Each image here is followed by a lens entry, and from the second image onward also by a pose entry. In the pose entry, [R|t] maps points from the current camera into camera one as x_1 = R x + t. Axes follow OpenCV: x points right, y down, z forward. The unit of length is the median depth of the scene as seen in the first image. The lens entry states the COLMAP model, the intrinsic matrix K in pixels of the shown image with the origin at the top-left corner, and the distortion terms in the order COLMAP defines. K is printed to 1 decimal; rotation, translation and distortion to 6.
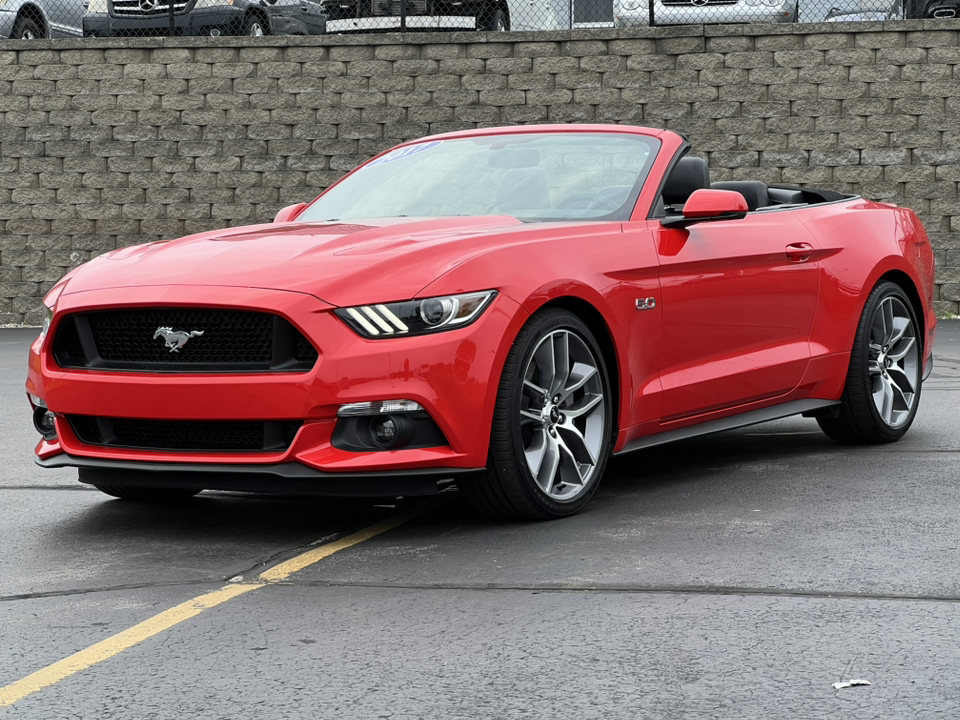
lens RADIAL K [[2737.4, 0, 480.0], [0, 2737.4, 360.0], [0, 0, 1]] dist [0.136140, 1.639099]
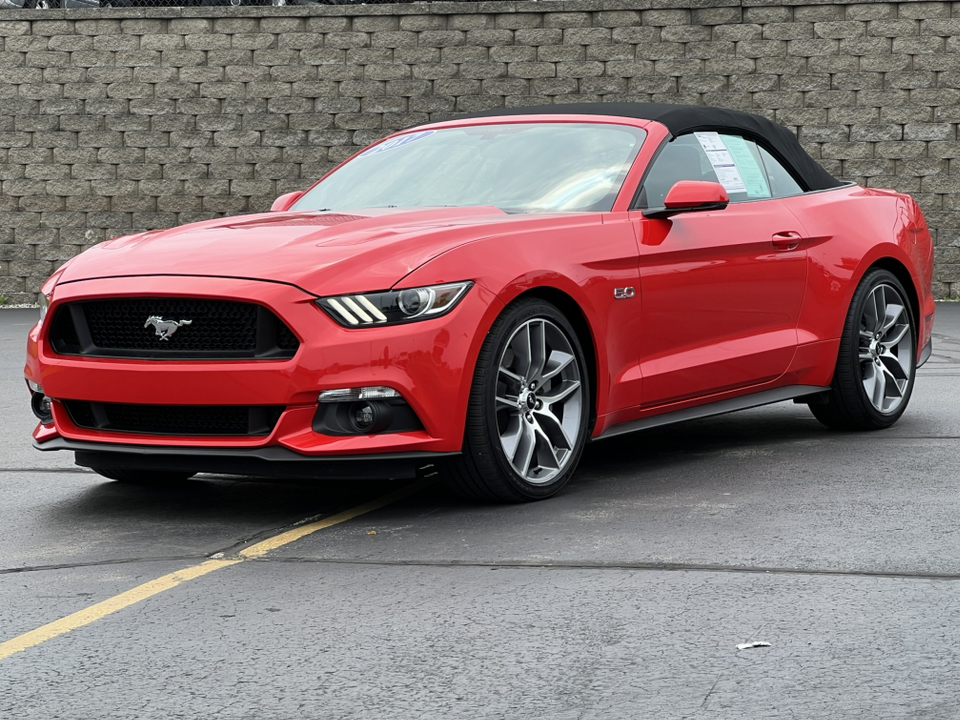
lens RADIAL K [[3112.0, 0, 498.4], [0, 3112.0, 360.1], [0, 0, 1]] dist [0.020579, 4.207035]
pose [[0.999716, 0.001880, -0.023747, 0.035549], [-0.001692, 0.999967, 0.007957, -0.004013], [0.023761, -0.007915, 0.999686, -0.146807]]
